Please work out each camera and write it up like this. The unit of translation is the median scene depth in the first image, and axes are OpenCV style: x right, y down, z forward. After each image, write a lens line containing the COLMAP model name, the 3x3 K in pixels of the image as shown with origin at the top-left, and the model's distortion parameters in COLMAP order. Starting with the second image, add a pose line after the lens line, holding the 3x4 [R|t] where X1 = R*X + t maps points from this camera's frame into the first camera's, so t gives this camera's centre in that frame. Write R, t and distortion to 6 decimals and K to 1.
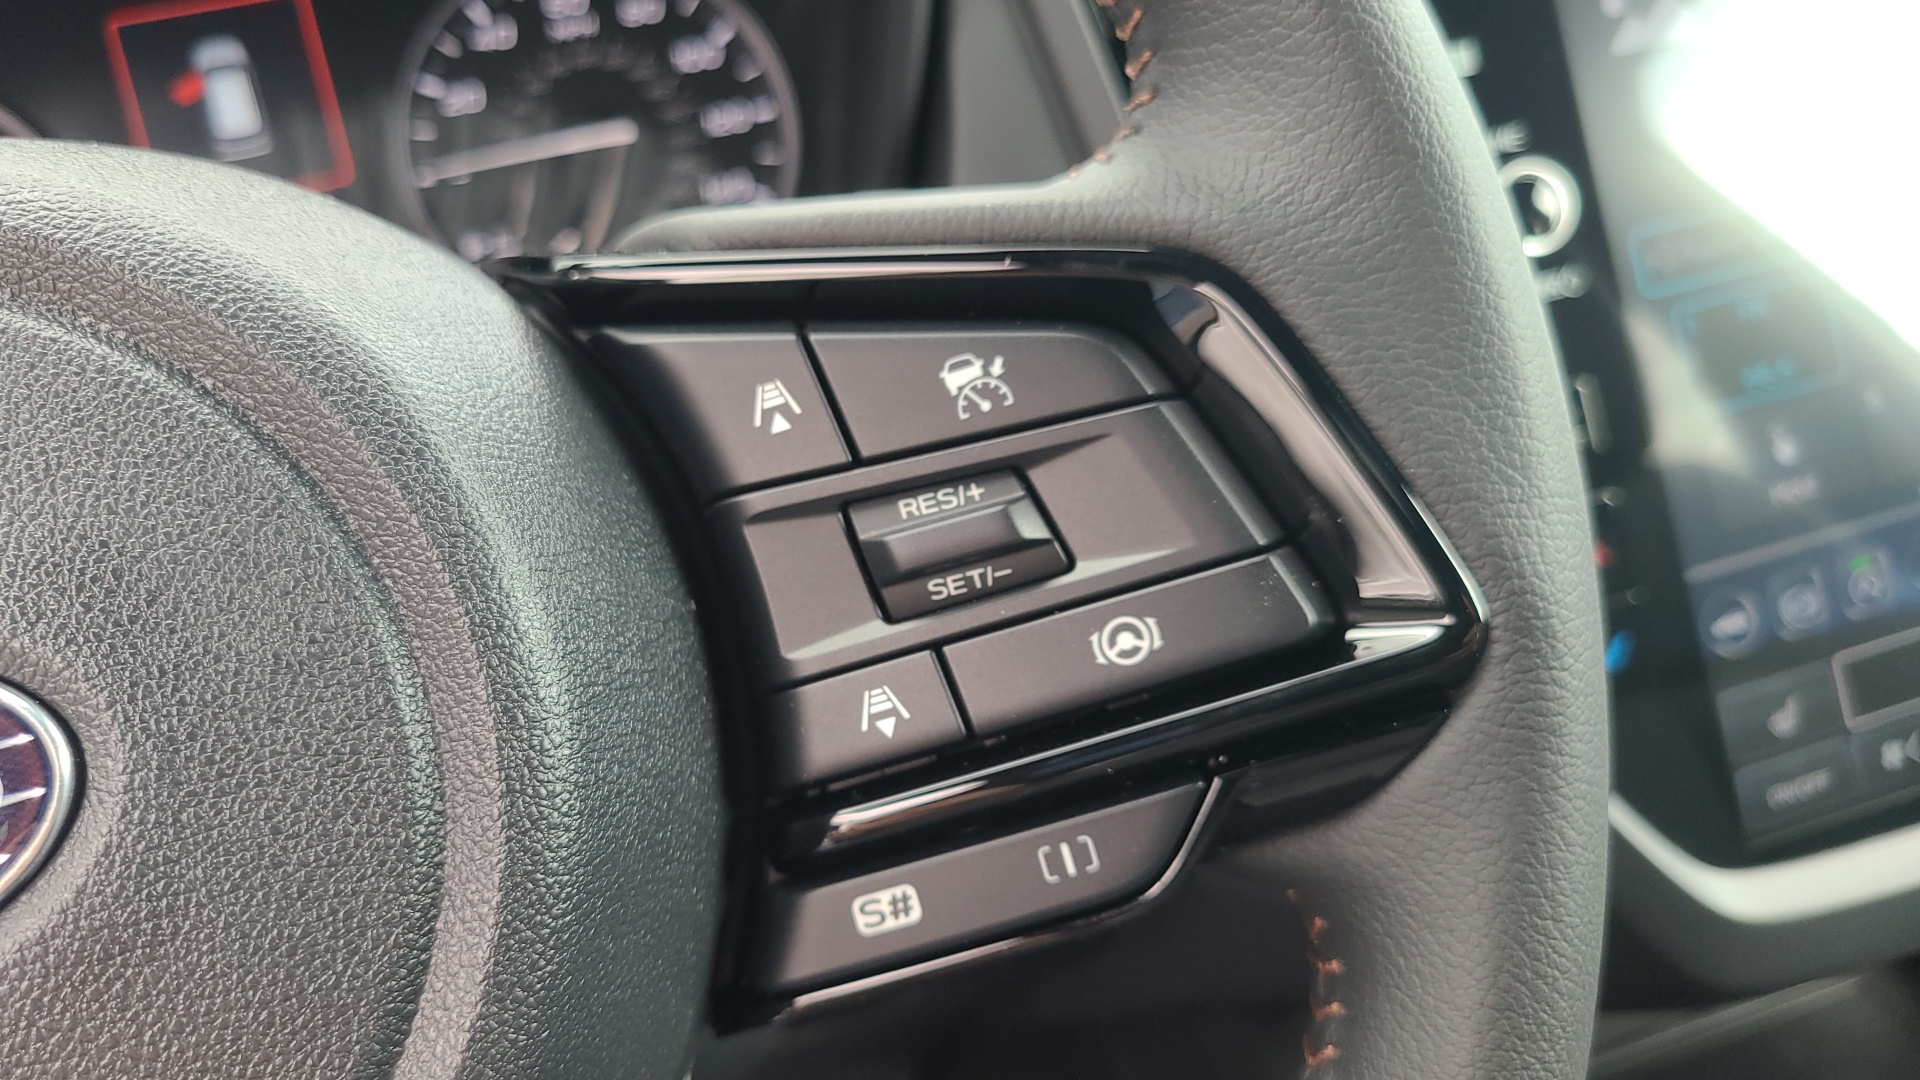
lens RADIAL K [[1429.4, 0, 960.0], [0, 1429.4, 540.0], [0, 0, 1]] dist [-0.003510, -0.001788]
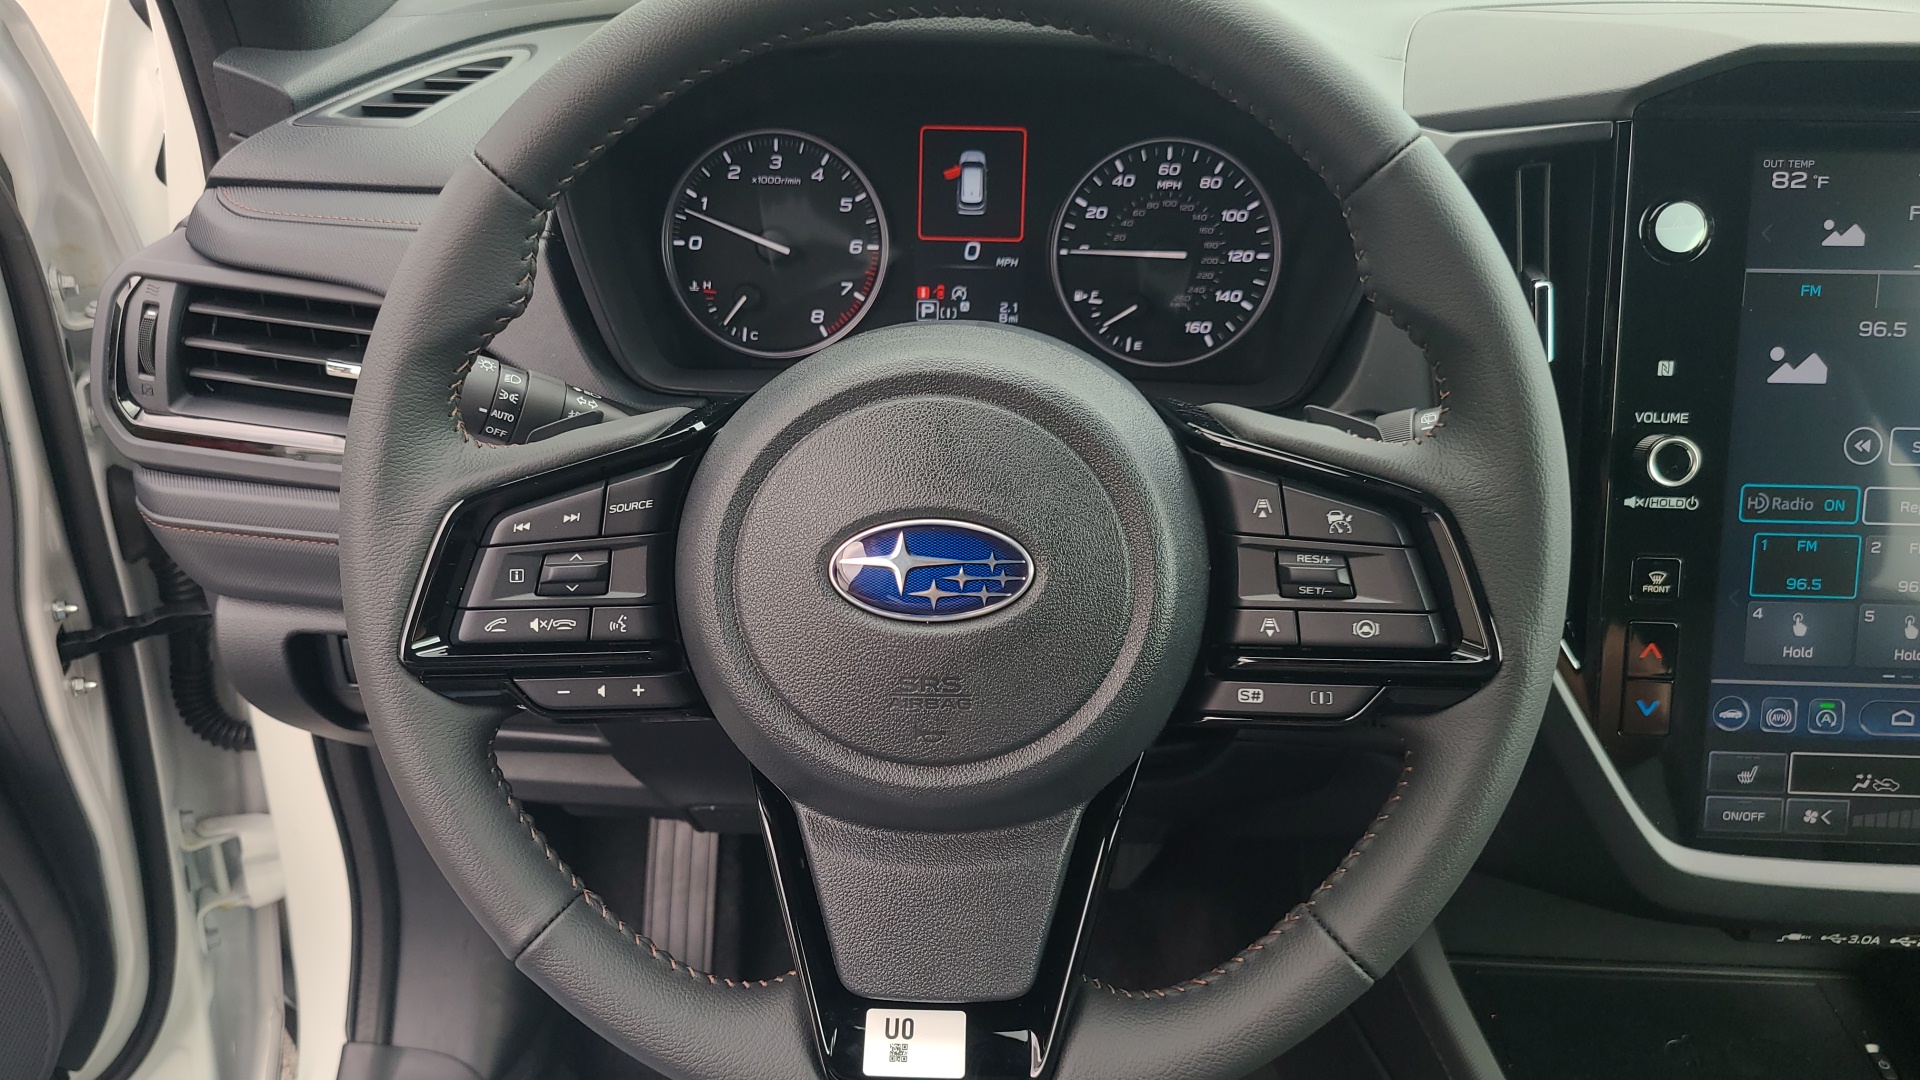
lens RADIAL K [[1443.5, 0, 954.3], [0, 1443.5, 546.6], [0, 0, 1]] dist [0.070476, -0.052581]
pose [[0.939846, 0.284015, -0.189804, -0.138032], [-0.264112, 0.956546, 0.123548, -0.208971], [0.216646, -0.065986, 0.974018, -1.812157]]
